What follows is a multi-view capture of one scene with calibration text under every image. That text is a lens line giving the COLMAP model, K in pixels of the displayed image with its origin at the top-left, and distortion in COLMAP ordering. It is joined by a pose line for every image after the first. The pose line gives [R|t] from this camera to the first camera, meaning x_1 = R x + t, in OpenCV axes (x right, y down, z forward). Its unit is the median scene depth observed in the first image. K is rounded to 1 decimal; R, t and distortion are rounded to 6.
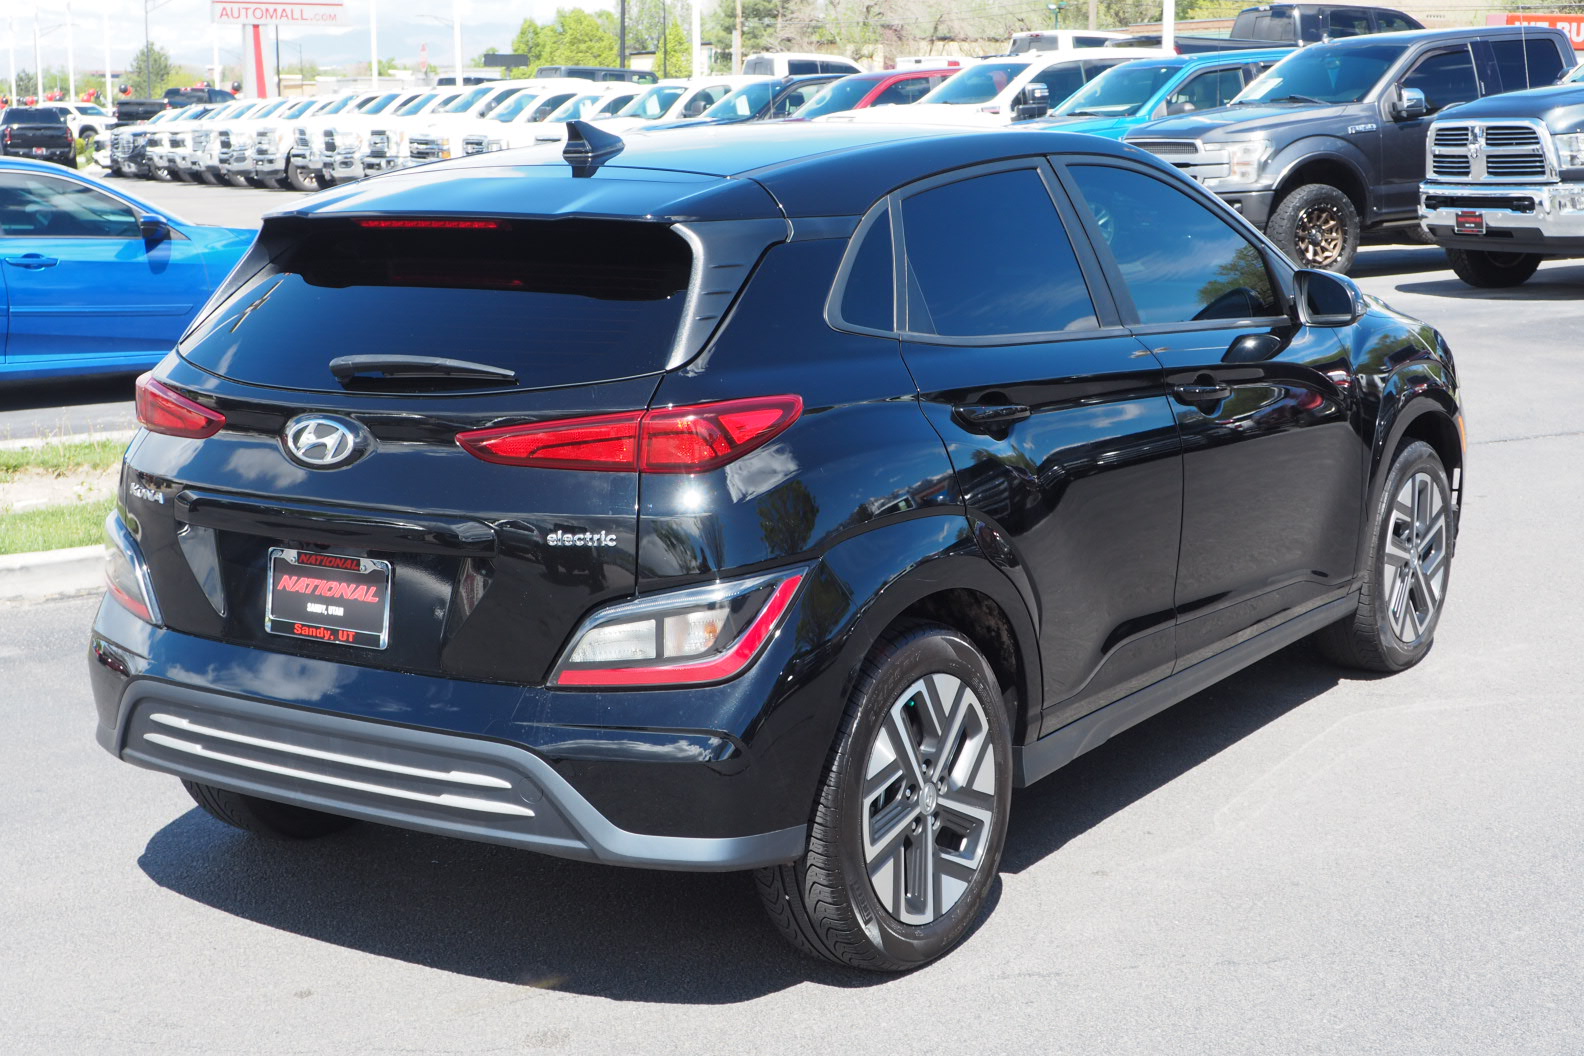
lens RADIAL K [[2276.1, 0, 792.0], [0, 2276.1, 528.0], [0, 0, 1]] dist [-0.028205, -0.039169]
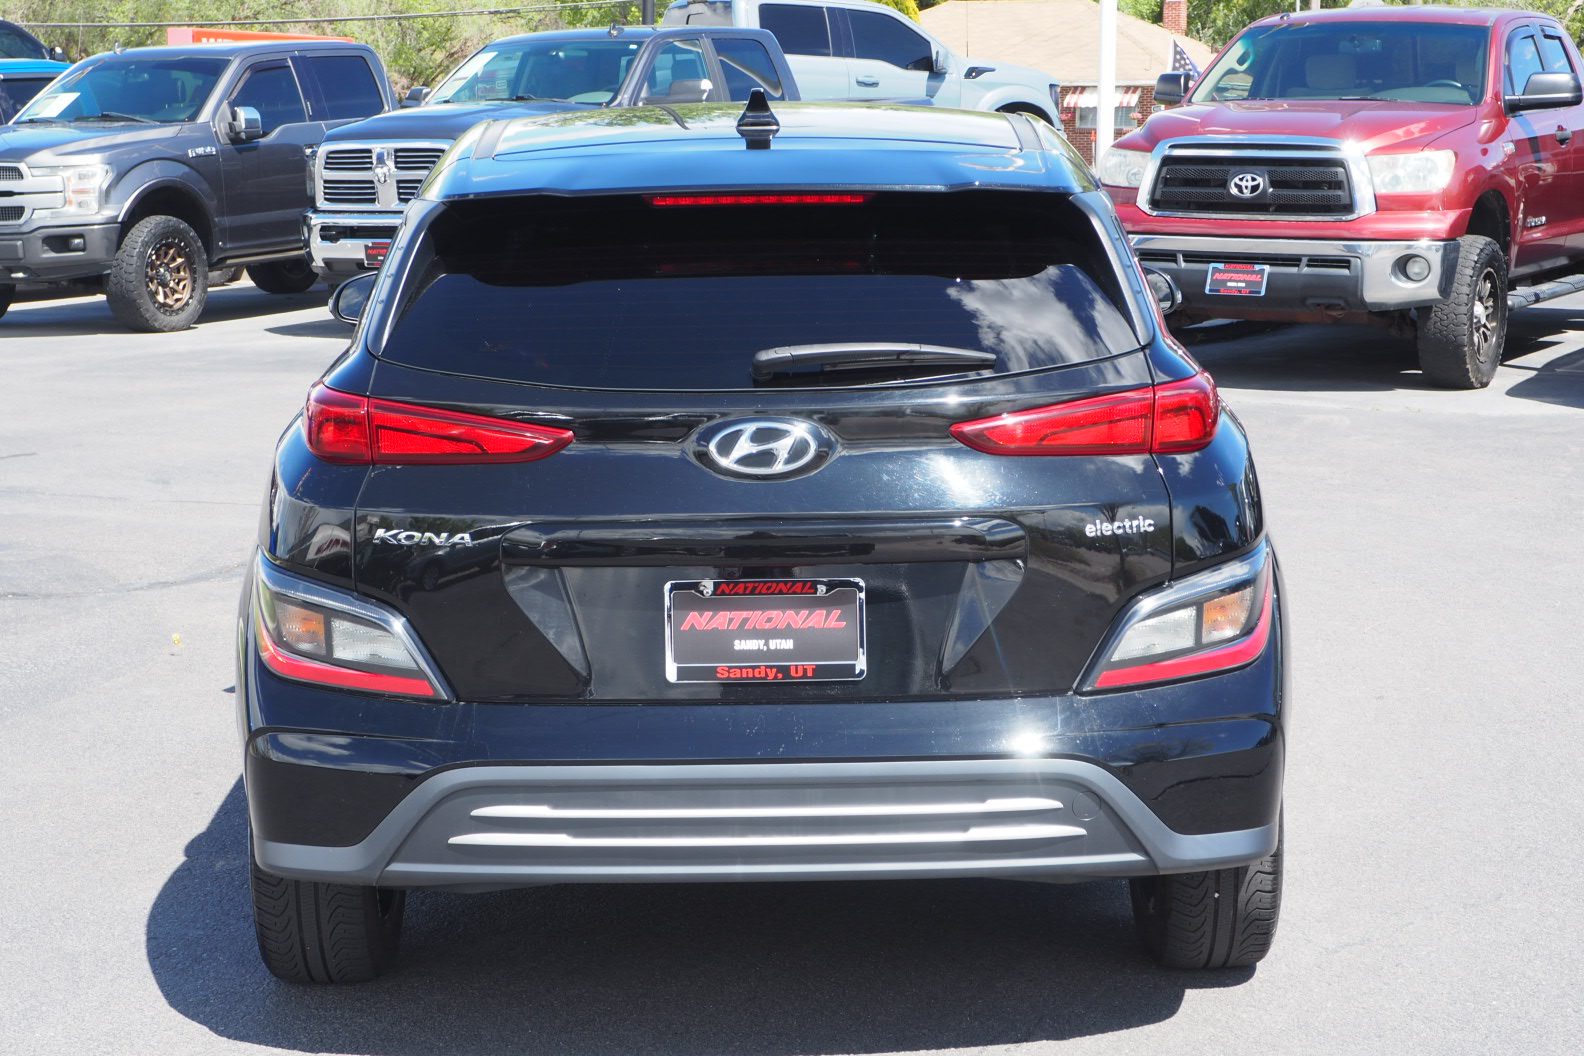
lens RADIAL K [[2692.7, 0, 792.0], [0, 2692.7, 528.0], [0, 0, 1]] dist [0.011238, 0.015348]
pose [[0.811918, -0.070585, 0.579488, -0.192345], [0.094894, 0.995418, -0.011708, 0.001241], [-0.576007, 0.064496, 0.814897, 0.040841]]
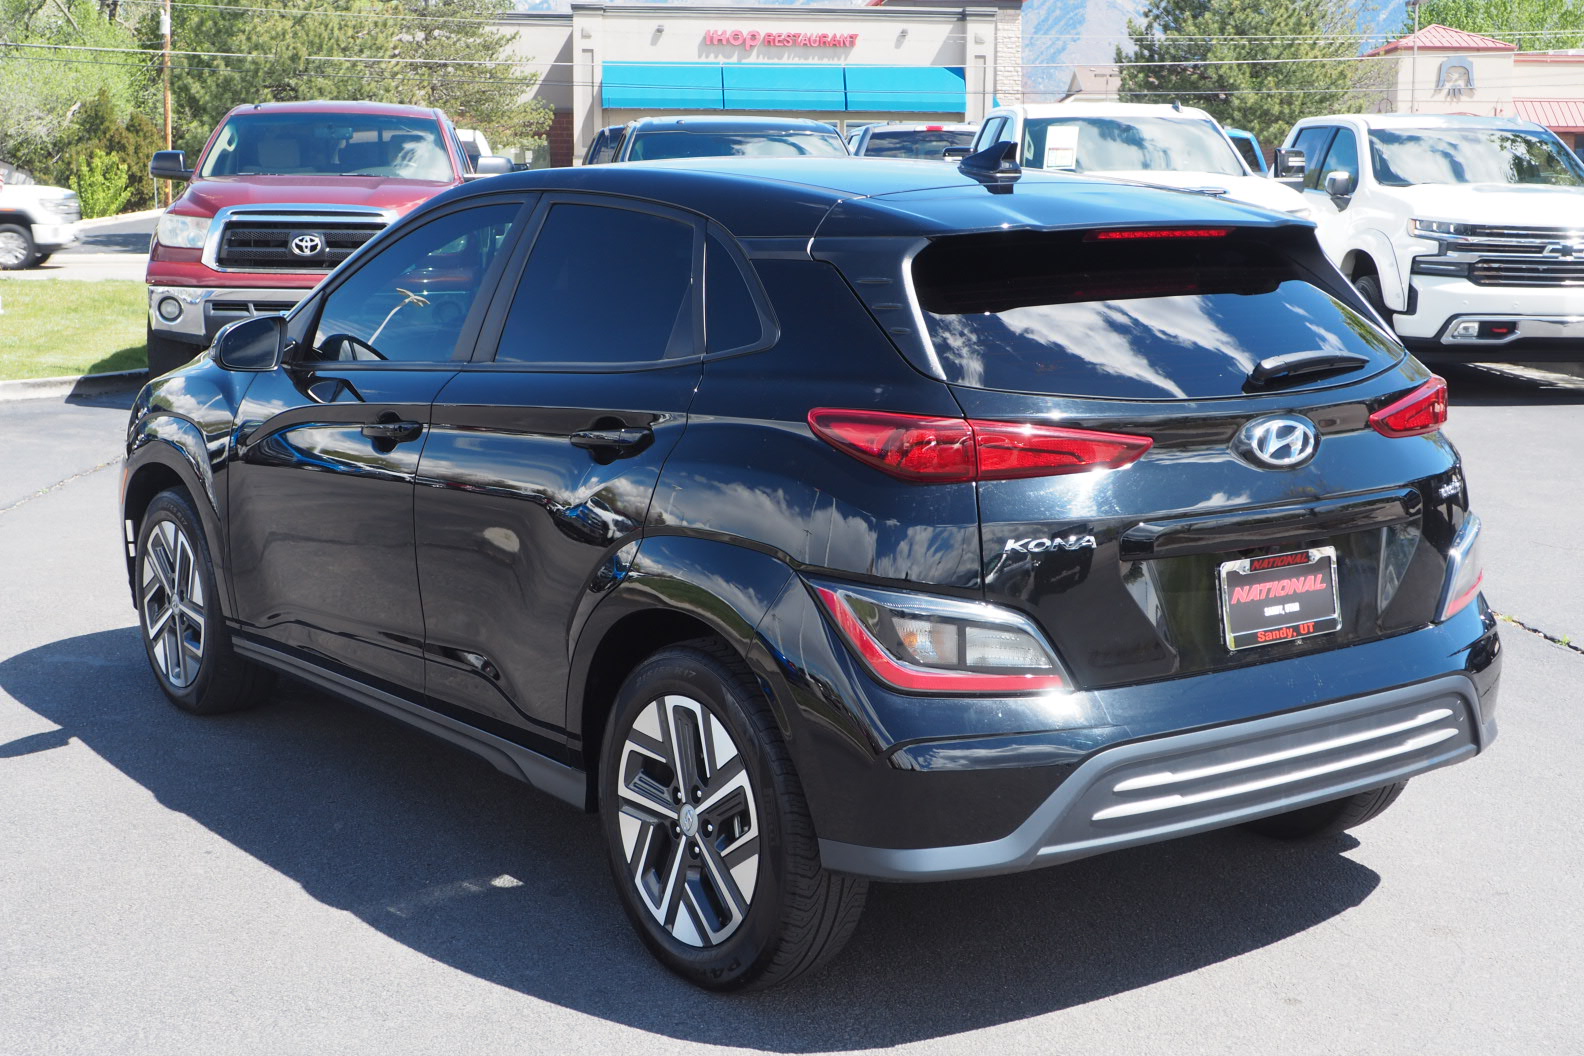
lens RADIAL K [[2121.5, 0, 792.0], [0, 2121.5, 528.0], [0, 0, 1]] dist [-0.001318, 0.010152]
pose [[0.327789, -0.123265, 0.936675, -0.284041], [0.164970, 0.983687, 0.071720, -0.025351], [-0.930236, 0.131014, 0.342777, 0.215642]]
